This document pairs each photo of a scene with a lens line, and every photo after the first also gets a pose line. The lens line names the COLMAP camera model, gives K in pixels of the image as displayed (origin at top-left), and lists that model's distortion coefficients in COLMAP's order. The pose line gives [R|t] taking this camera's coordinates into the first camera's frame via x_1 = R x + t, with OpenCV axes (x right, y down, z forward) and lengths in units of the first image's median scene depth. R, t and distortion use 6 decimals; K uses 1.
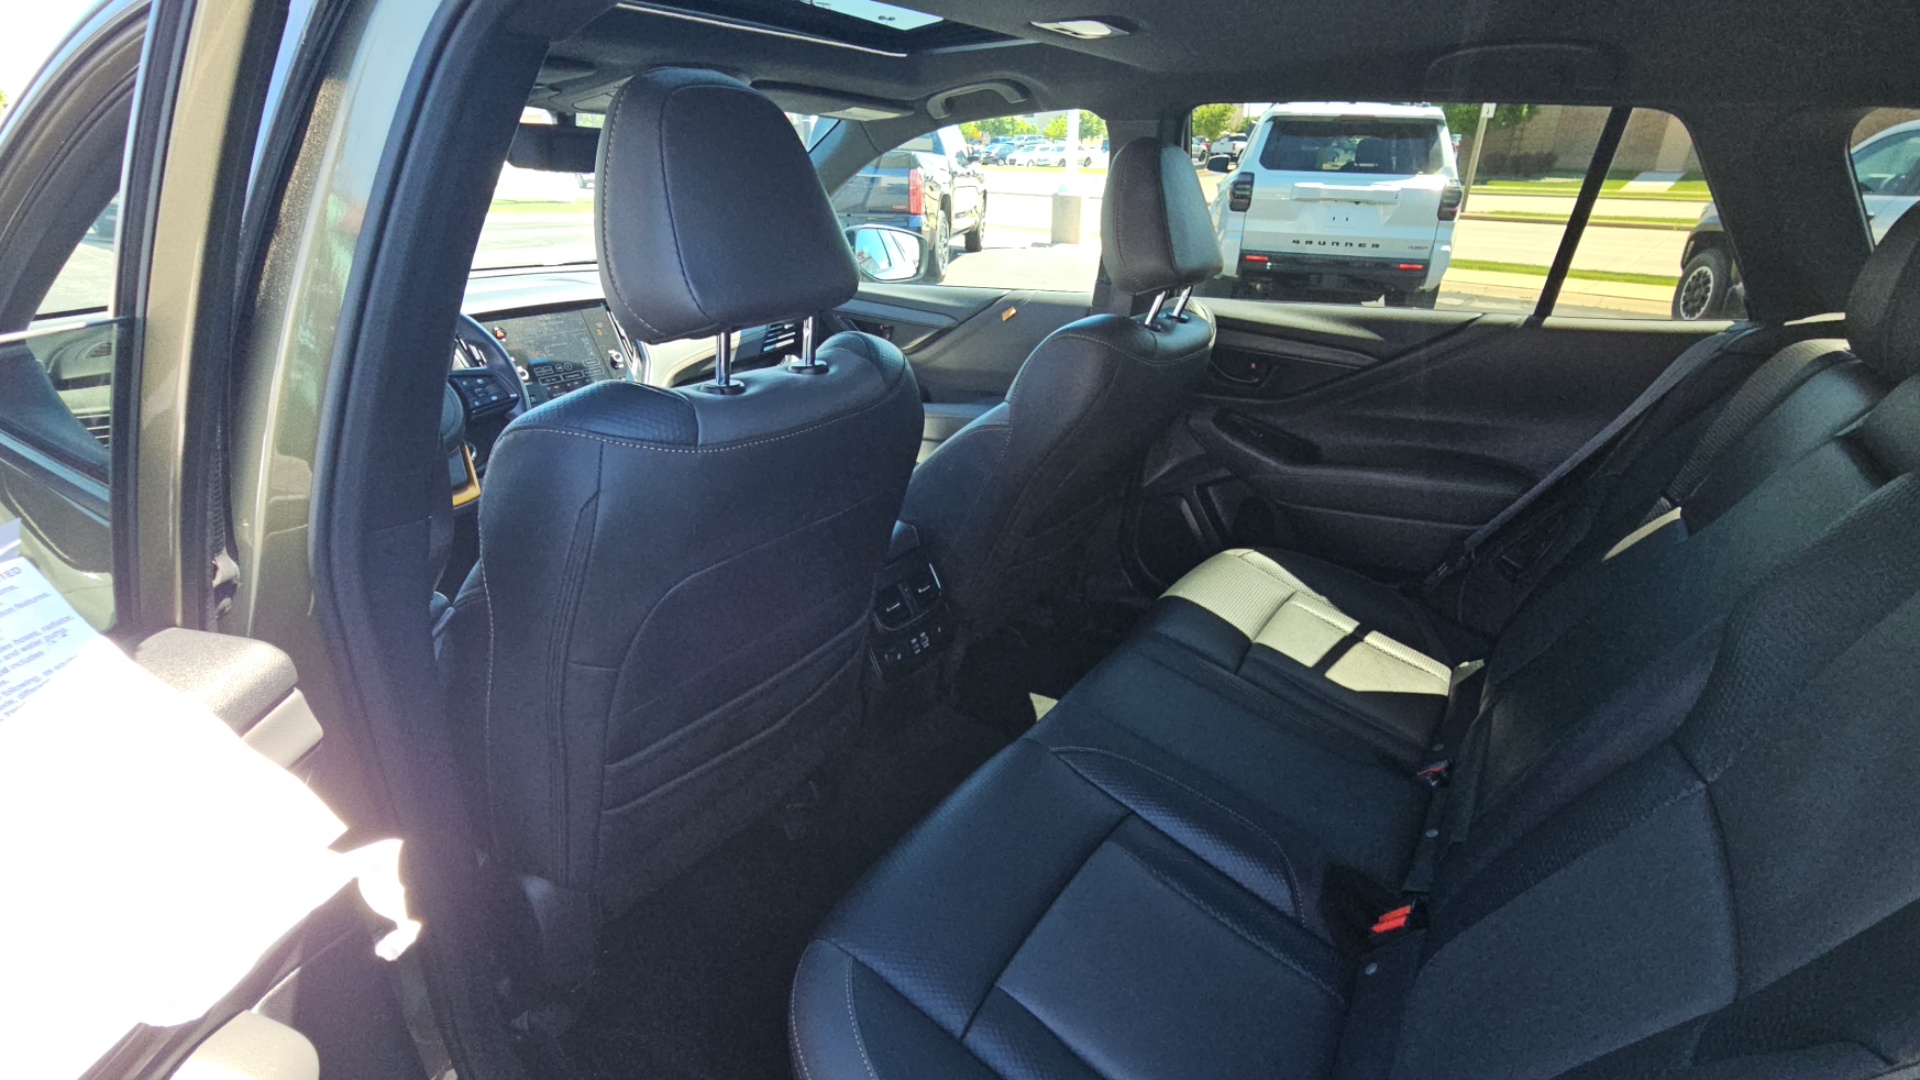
lens RADIAL K [[859.2, 0, 1008.4], [0, 859.2, 518.7], [0, 0, 1]] dist [0.010522, -0.008707]
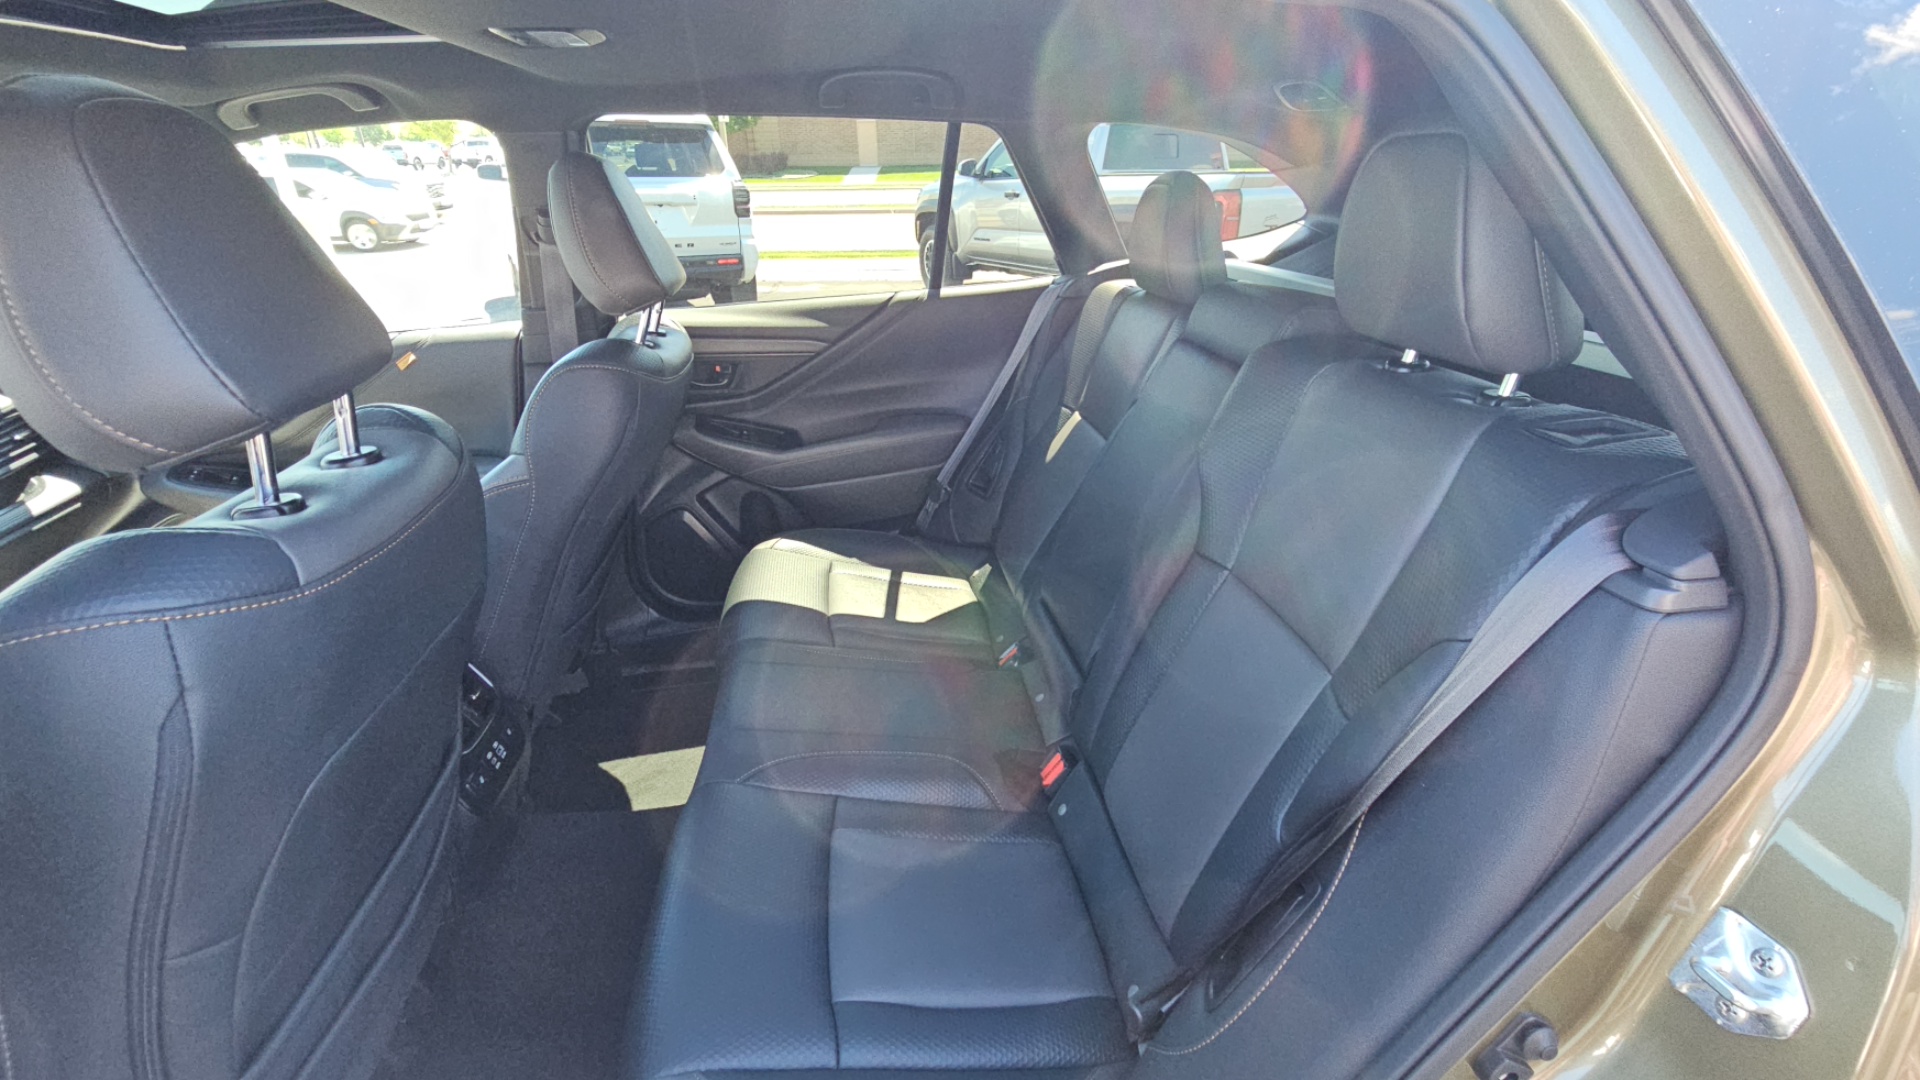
lens RADIAL K [[859.2, 0, 959.5], [0, 859.2, 513.3], [0, 0, 1]] dist [0.010522, -0.008707]
pose [[0.740461, -0.275743, 0.612929, -0.203598], [0.280014, 0.955613, 0.091633, -0.029378], [-0.610990, 0.103778, 0.784806, 0.037943]]
